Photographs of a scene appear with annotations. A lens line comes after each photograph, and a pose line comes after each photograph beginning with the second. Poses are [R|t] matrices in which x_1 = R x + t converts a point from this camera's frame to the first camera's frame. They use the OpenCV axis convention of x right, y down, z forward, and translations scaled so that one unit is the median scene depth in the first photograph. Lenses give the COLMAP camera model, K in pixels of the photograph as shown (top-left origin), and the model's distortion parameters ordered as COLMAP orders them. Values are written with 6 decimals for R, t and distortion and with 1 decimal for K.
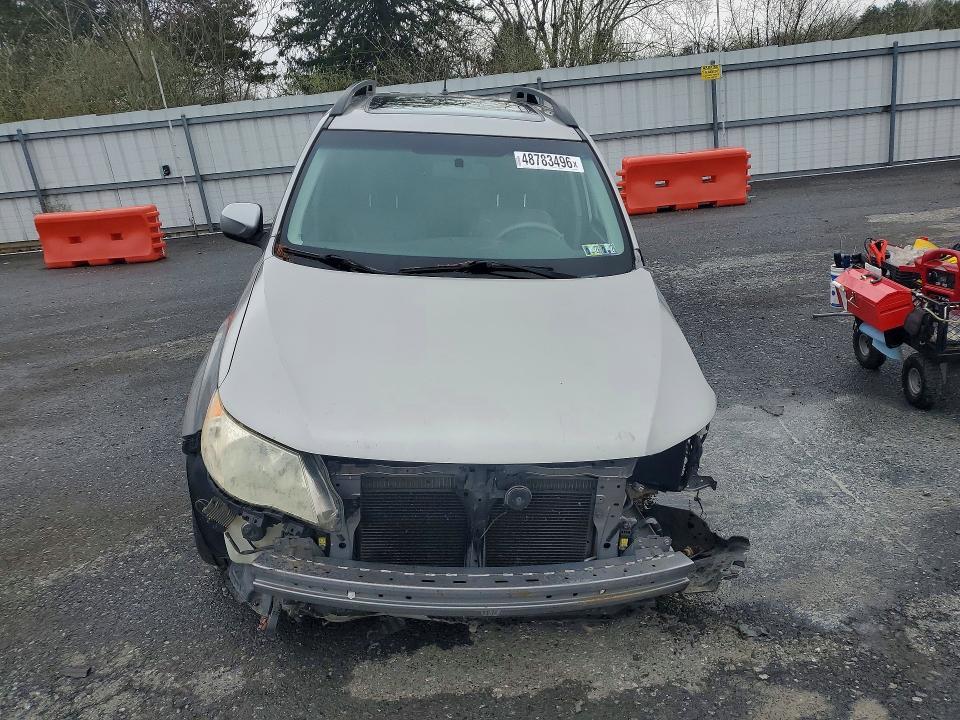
lens RADIAL K [[774.3, 0, 463.7], [0, 774.3, 359.4], [0, 0, 1]] dist [0.056855, -0.002323]
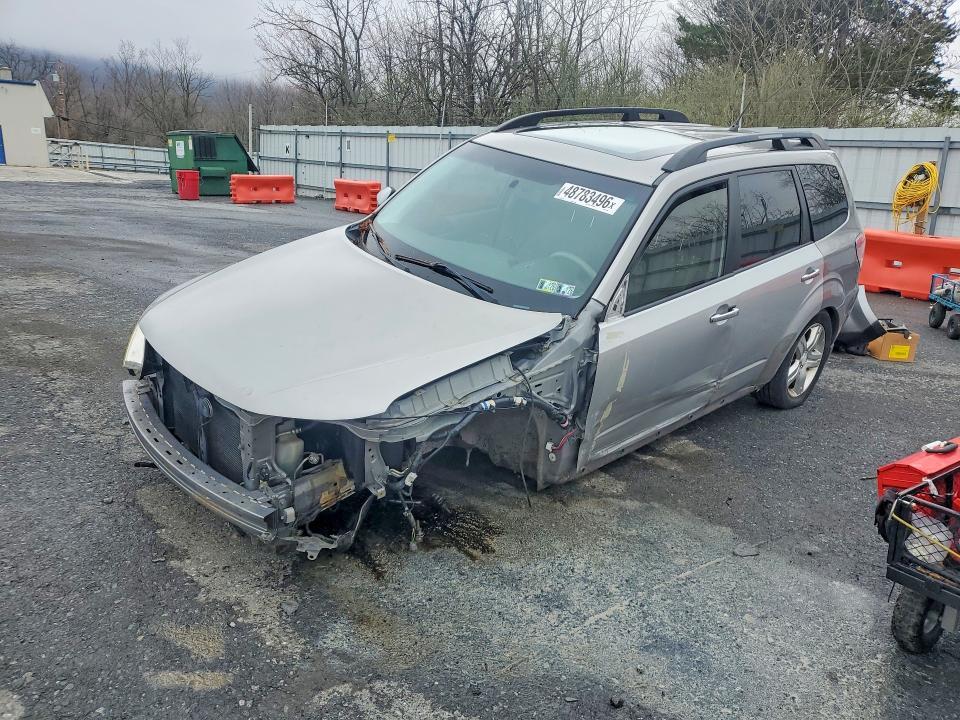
lens RADIAL K [[741.3, 0, 480.0], [0, 741.3, 360.0], [0, 0, 1]] dist [-0.002057, -0.000117]
pose [[0.621935, 0.322460, -0.713594, 0.780063], [-0.323658, 0.935652, 0.140718, -0.148571], [0.713051, 0.143443, 0.686281, 0.274082]]
